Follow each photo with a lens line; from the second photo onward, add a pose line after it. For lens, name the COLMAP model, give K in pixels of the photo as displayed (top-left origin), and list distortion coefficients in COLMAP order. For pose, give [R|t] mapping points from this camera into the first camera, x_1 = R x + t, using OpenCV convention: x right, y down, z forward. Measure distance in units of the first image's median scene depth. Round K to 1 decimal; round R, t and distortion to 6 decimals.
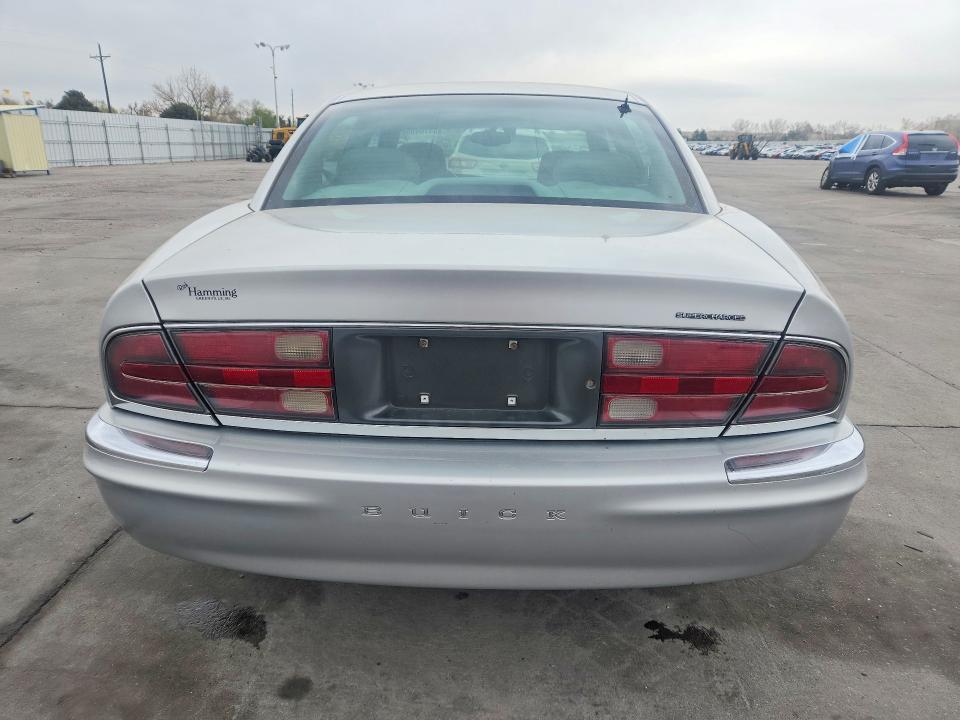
lens RADIAL K [[638.3, 0, 475.1], [0, 638.3, 356.0], [0, 0, 1]] dist [0.060162, -0.049688]
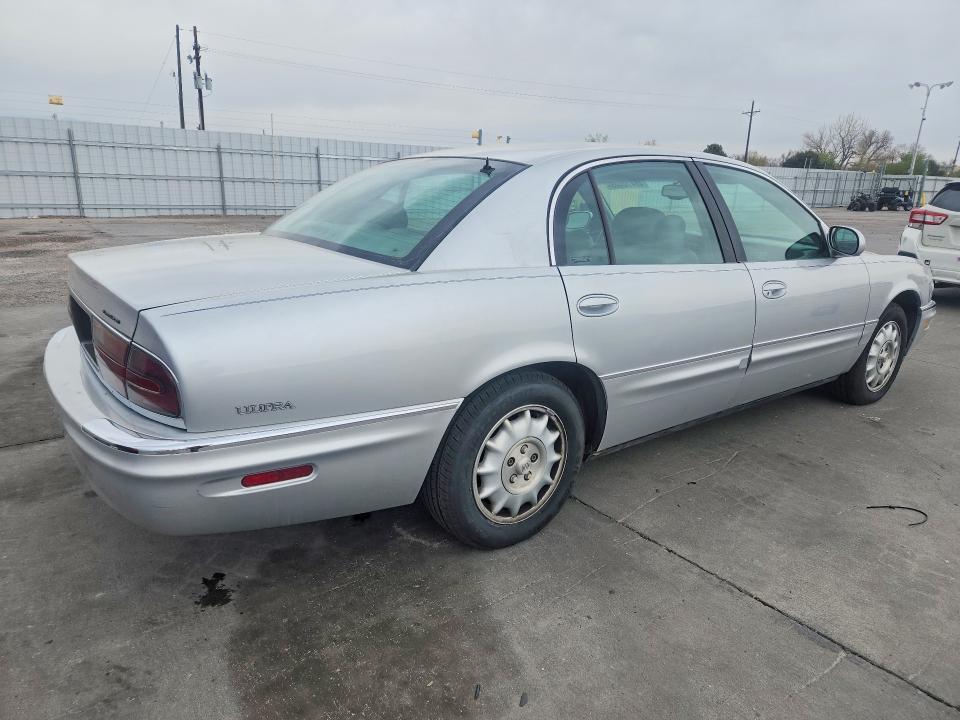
lens RADIAL K [[638.3, 0, 475.1], [0, 638.3, 356.0], [0, 0, 1]] dist [0.060162, -0.049688]
pose [[0.629519, 0.208569, -0.748469, 1.305002], [-0.257952, 0.964764, 0.051885, -0.169227], [0.732917, 0.160407, 0.661137, 0.426687]]
